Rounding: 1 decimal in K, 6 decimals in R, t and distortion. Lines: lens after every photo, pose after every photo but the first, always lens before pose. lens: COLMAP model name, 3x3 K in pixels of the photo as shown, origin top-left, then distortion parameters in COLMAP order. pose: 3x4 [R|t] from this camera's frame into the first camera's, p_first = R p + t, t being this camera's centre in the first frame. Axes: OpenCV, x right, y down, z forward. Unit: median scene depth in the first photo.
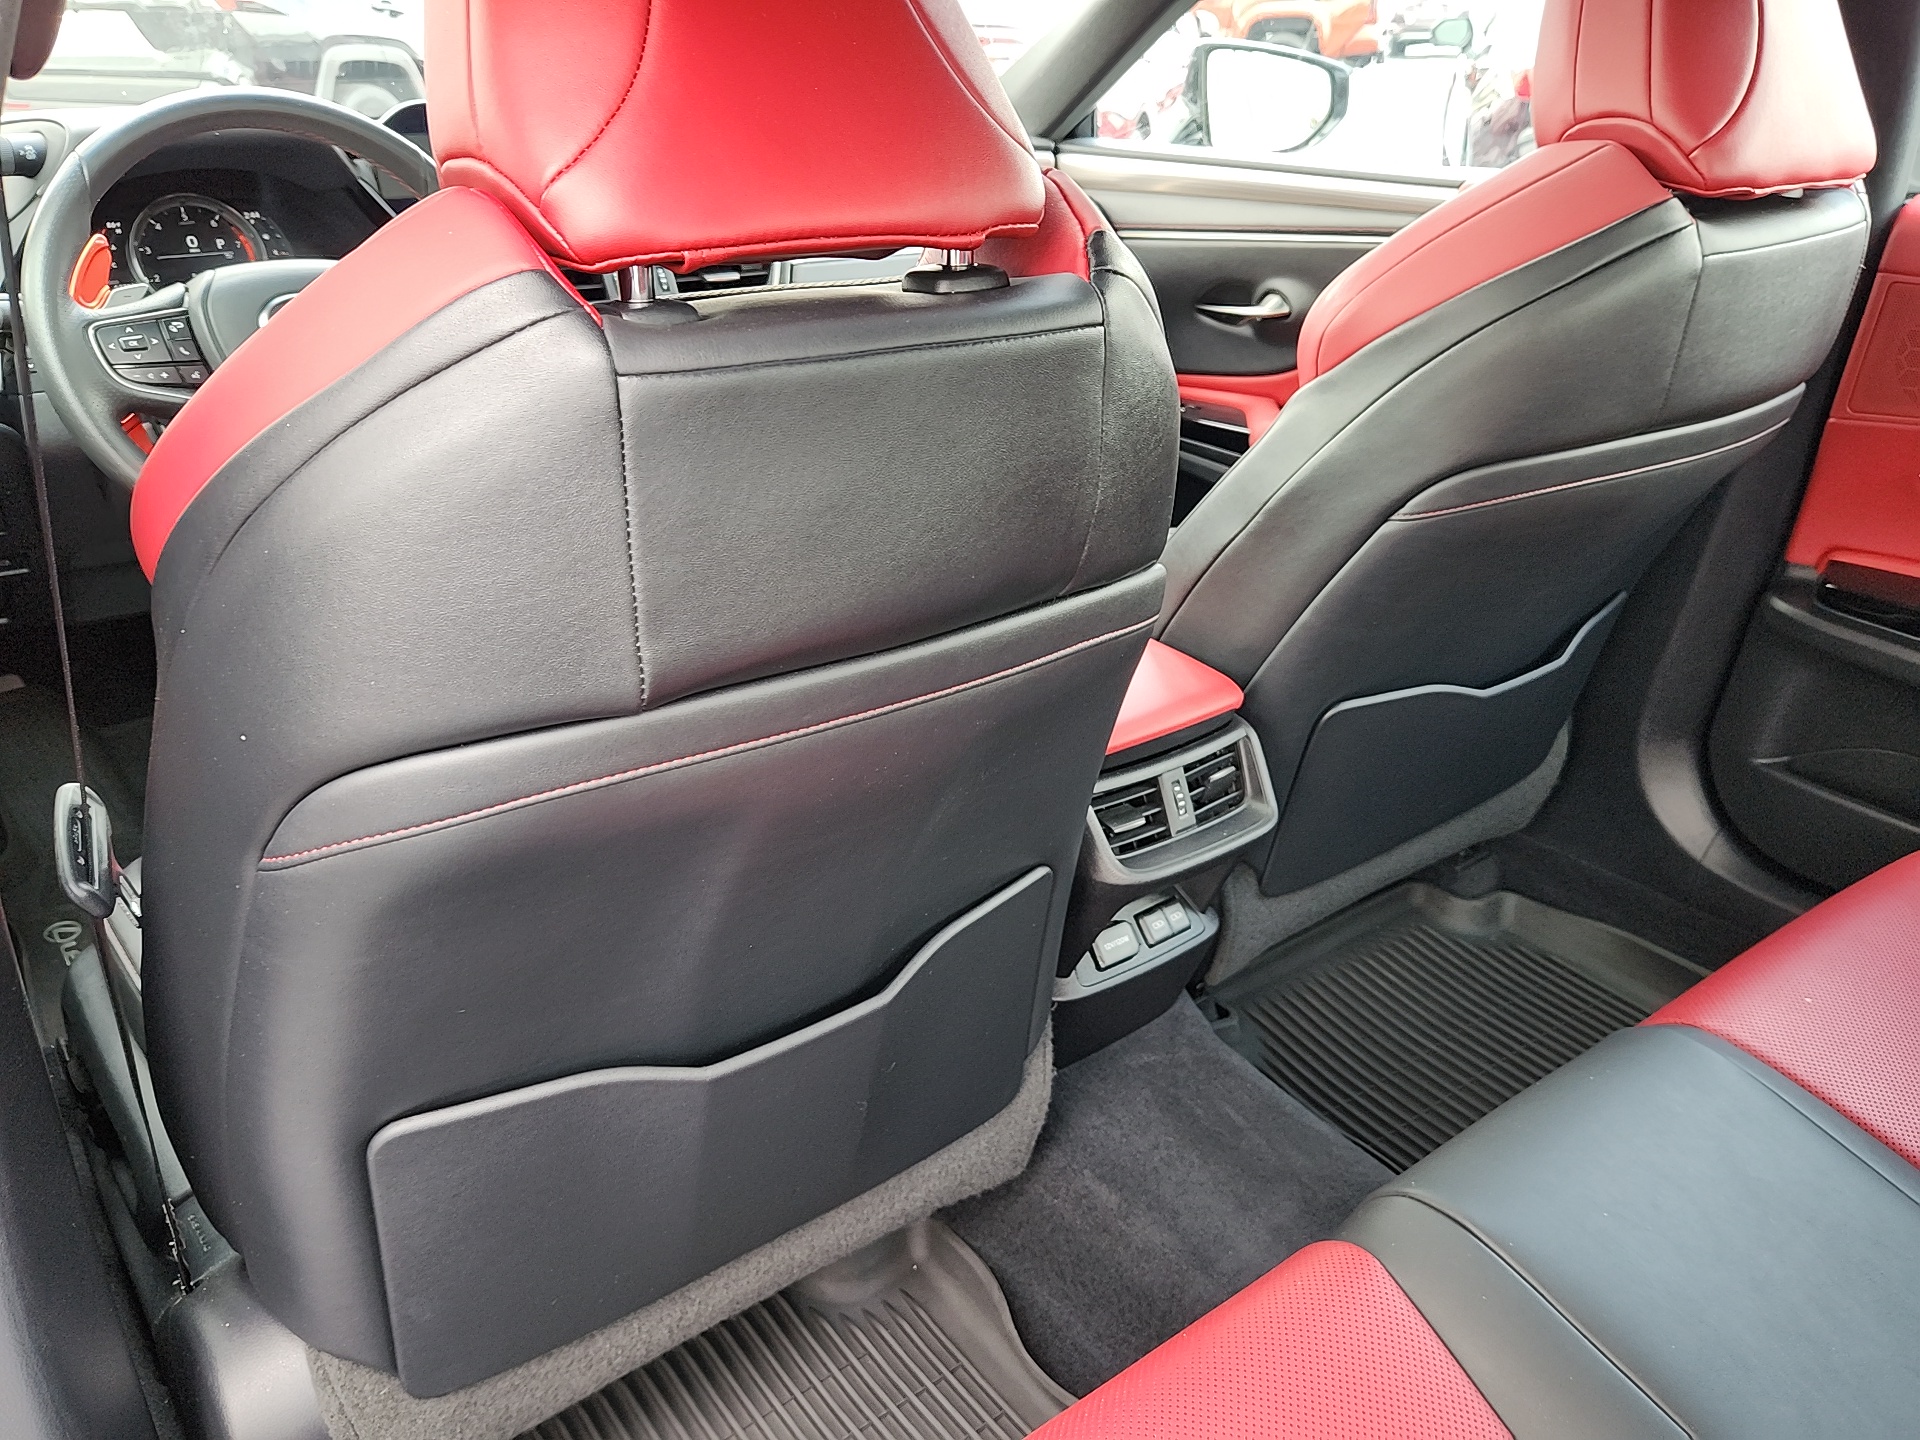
lens RADIAL K [[1493.3, 0, 960.0], [0, 1493.3, 720.0], [0, 0, 1]] dist [0.025225, -0.002939]
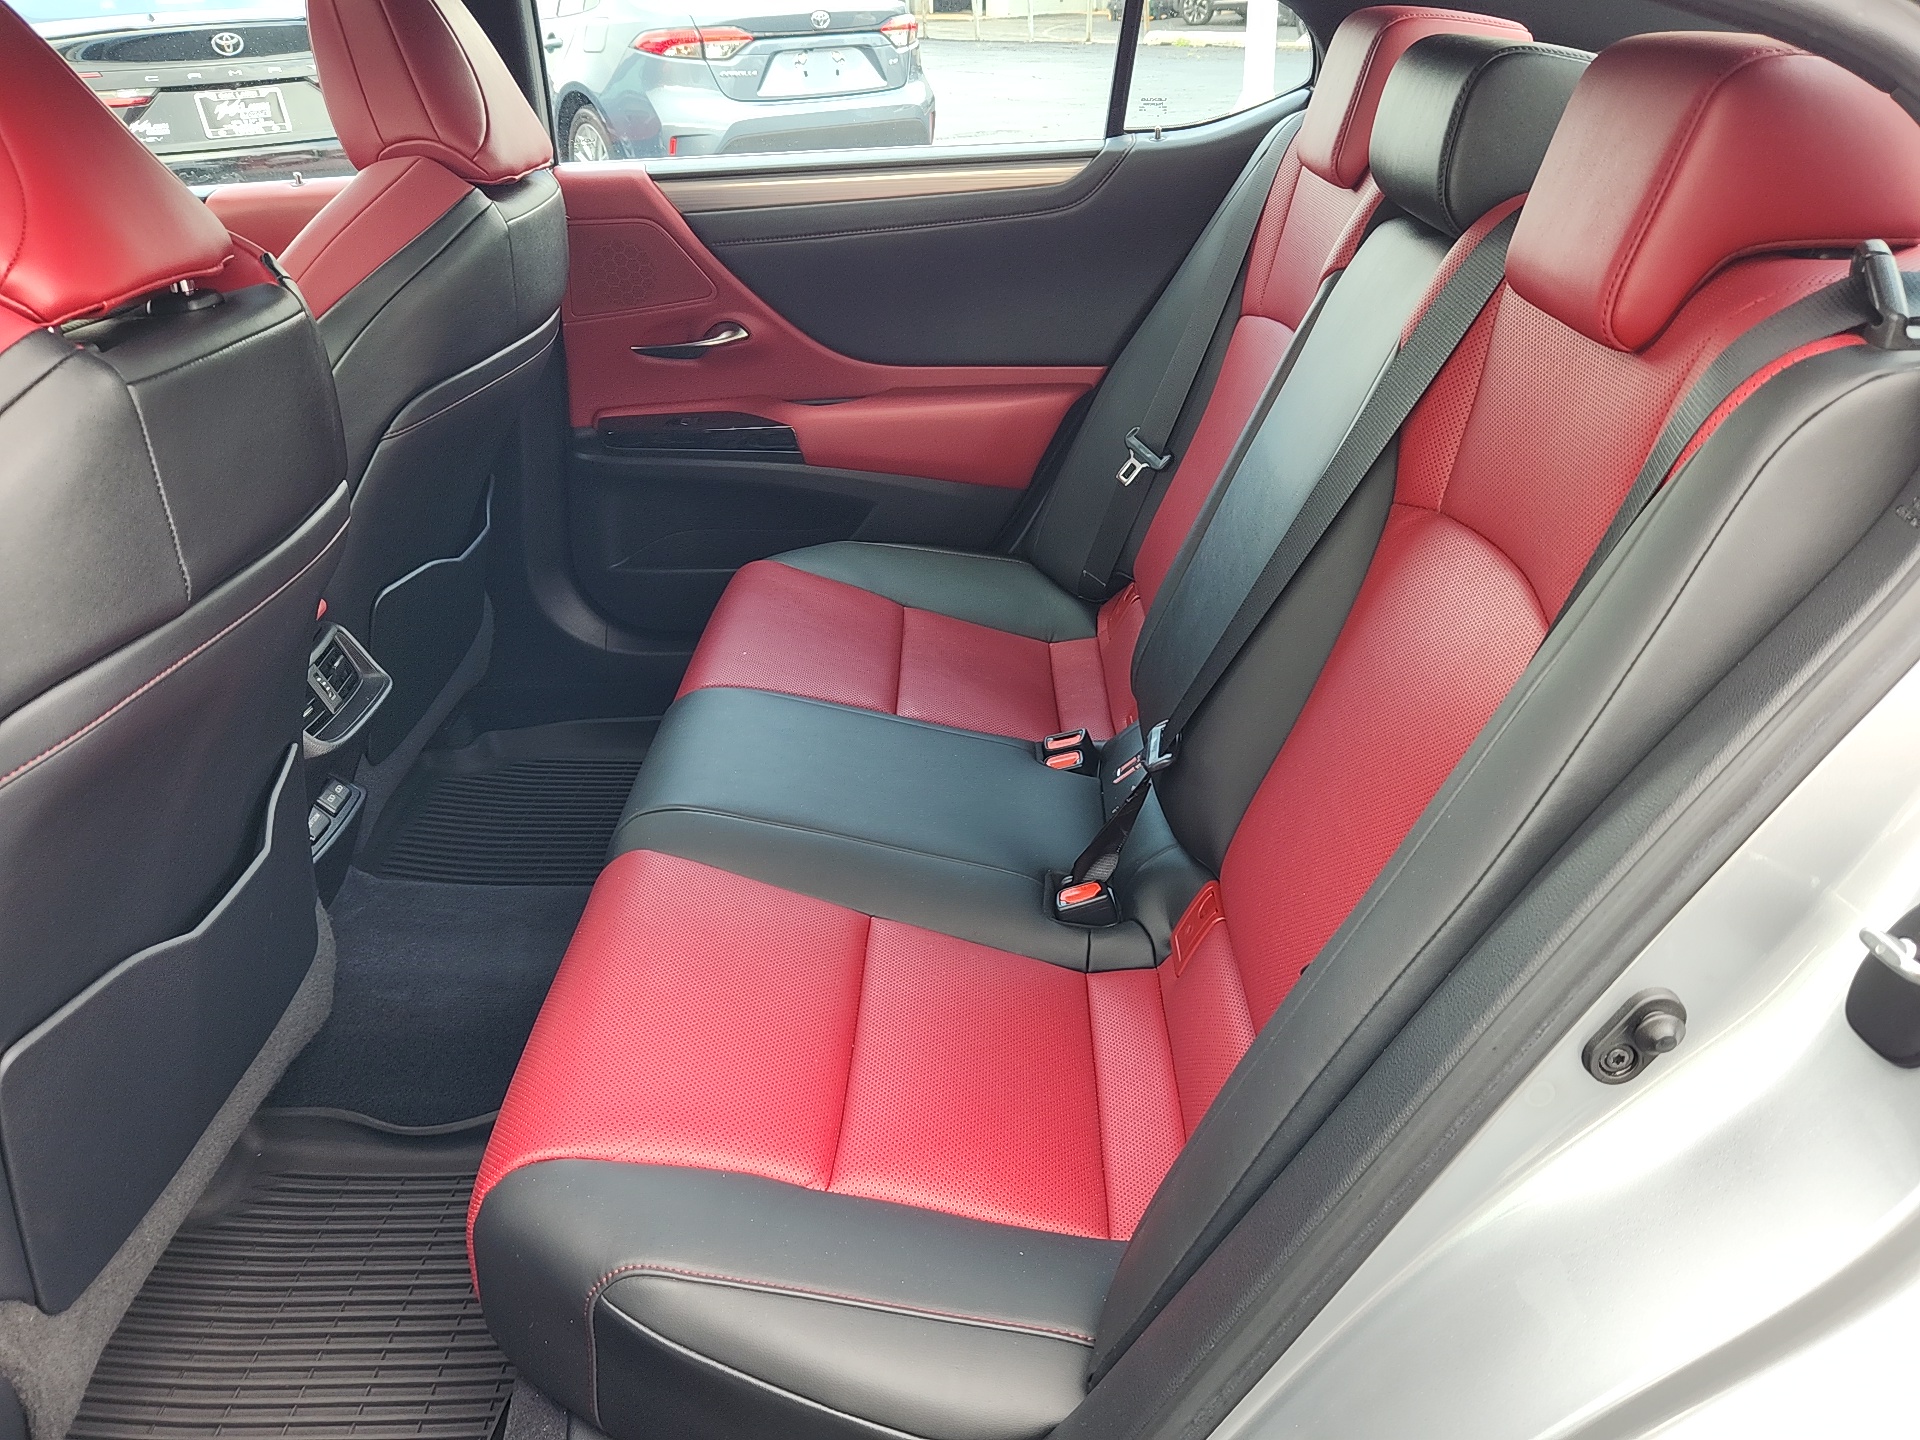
lens RADIAL K [[1728.5, 0, 967.1], [0, 1728.5, 724.3], [0, 0, 1]] dist [0.092210, -0.109018]
pose [[0.612789, -0.348424, 0.709289, -0.607245], [0.371274, 0.919263, 0.130808, 0.094324], [-0.697600, 0.183182, 0.692675, -0.429911]]
